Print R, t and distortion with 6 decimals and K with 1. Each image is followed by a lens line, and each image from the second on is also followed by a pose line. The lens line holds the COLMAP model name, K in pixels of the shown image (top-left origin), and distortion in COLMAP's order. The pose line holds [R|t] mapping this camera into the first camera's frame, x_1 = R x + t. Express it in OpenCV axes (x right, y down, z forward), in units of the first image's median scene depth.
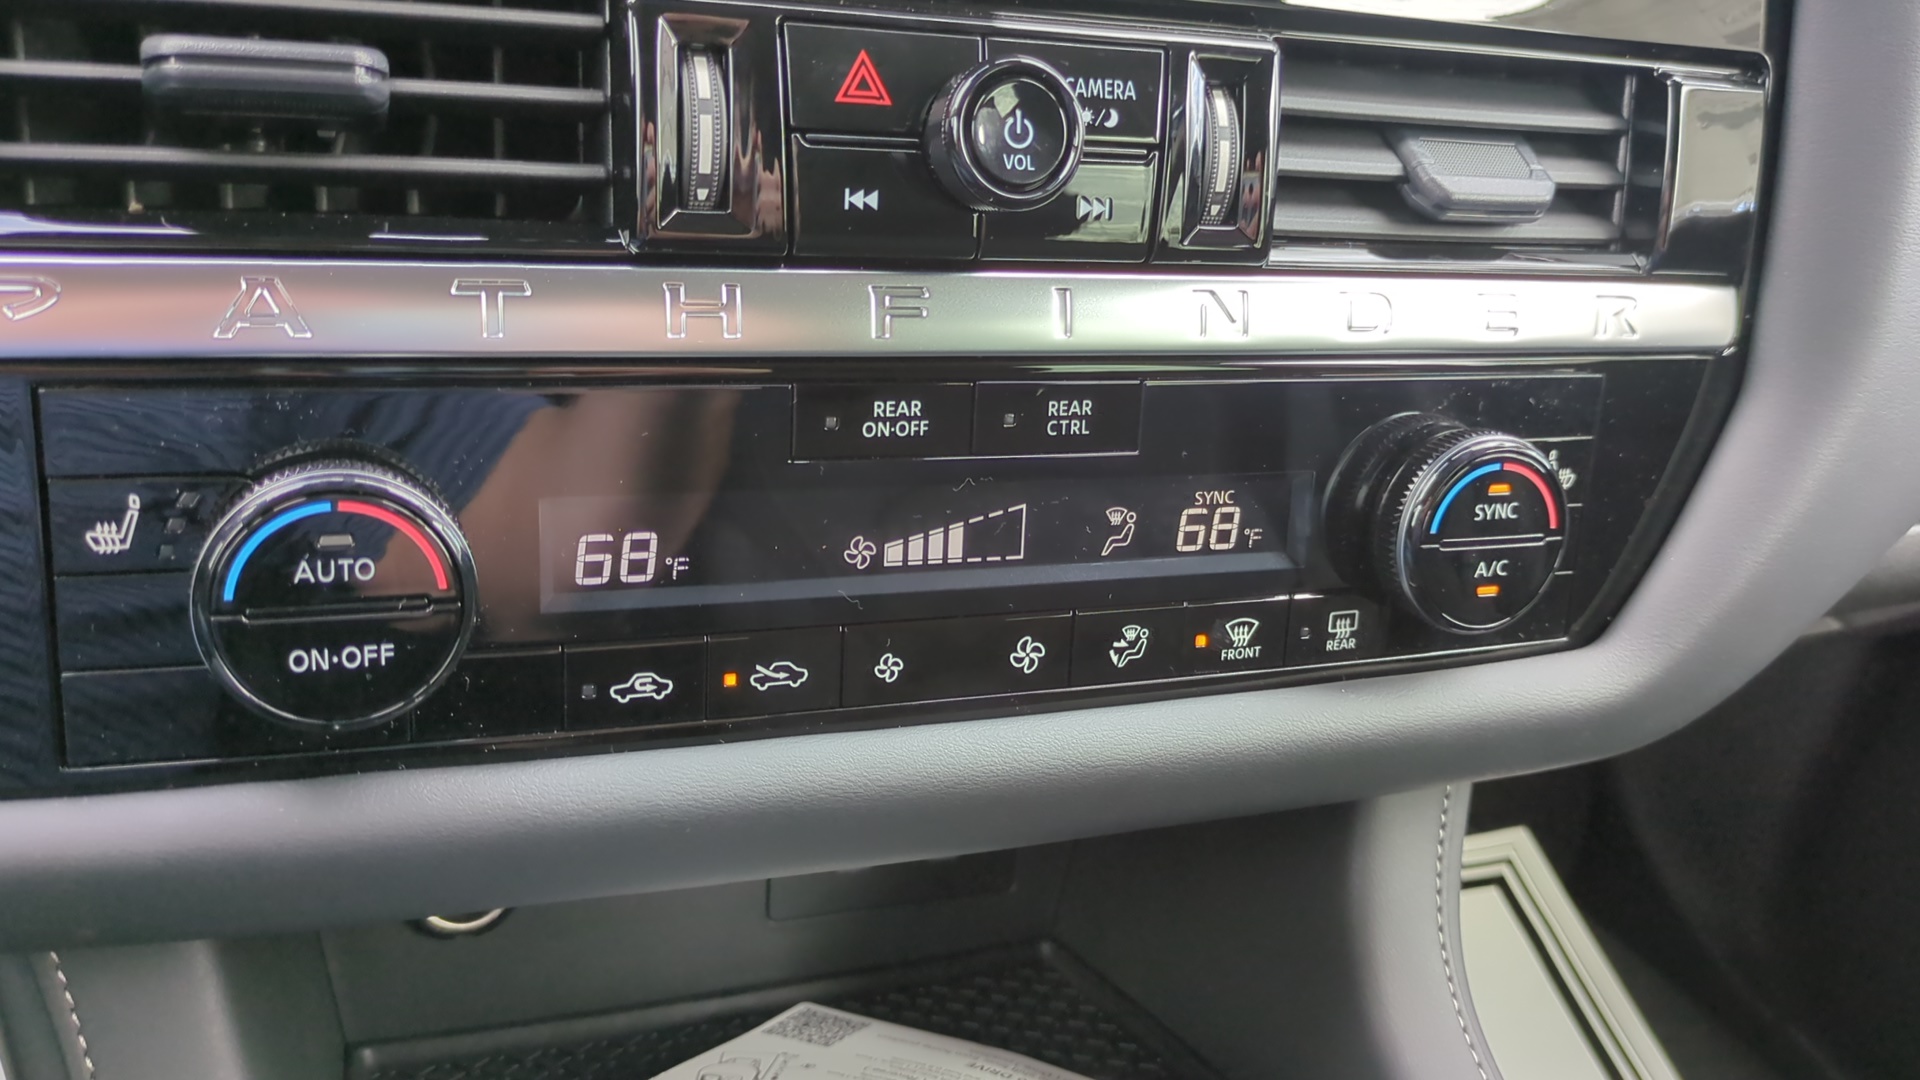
lens RADIAL K [[1617.7, 0, 960.0], [0, 1617.7, 540.0], [0, 0, 1]] dist [0.001901, -0.001470]
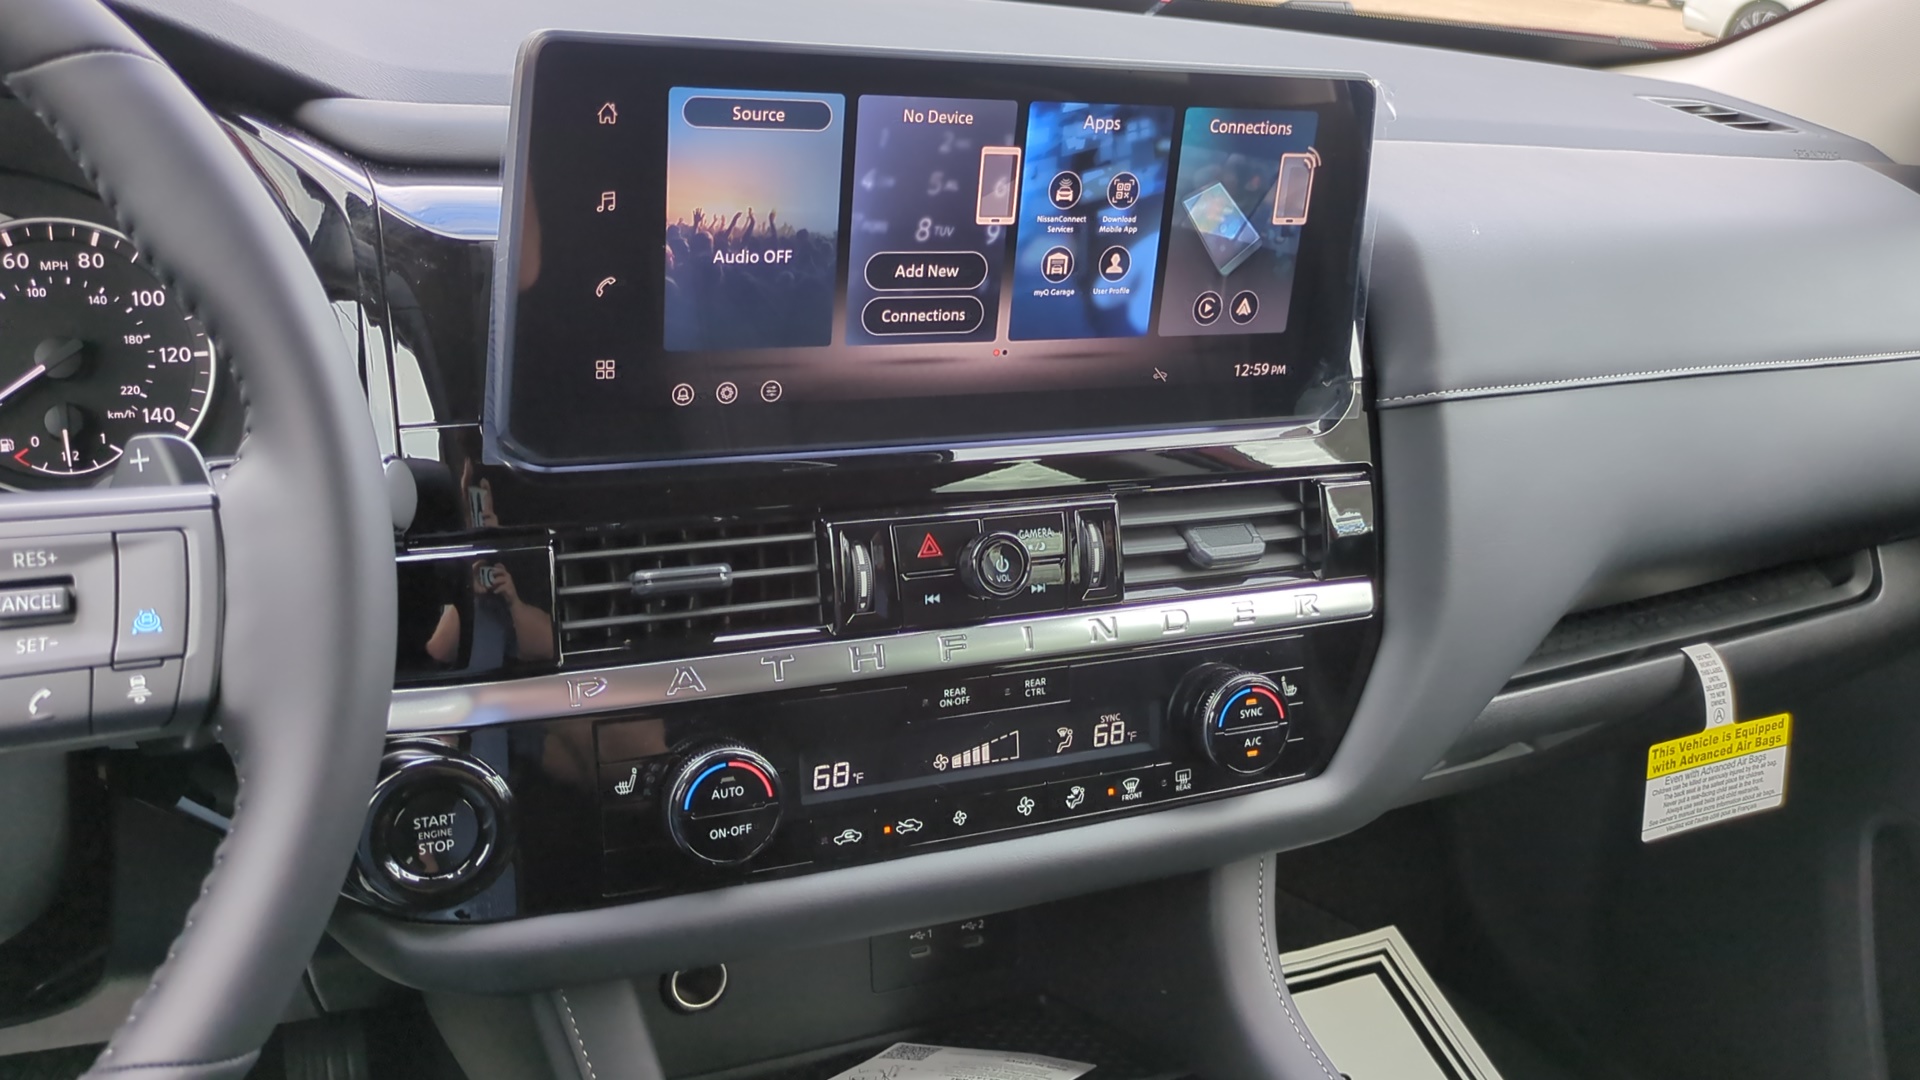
lens RADIAL K [[1546.8, 0, 960.0], [0, 1546.8, 540.0], [0, 0, 1]] dist [0.040944, -0.009675]
pose [[0.995424, -0.083948, 0.045652, -0.095814], [0.088834, 0.988986, -0.118381, -0.034086], [-0.035211, 0.121895, 0.991918, -0.912924]]
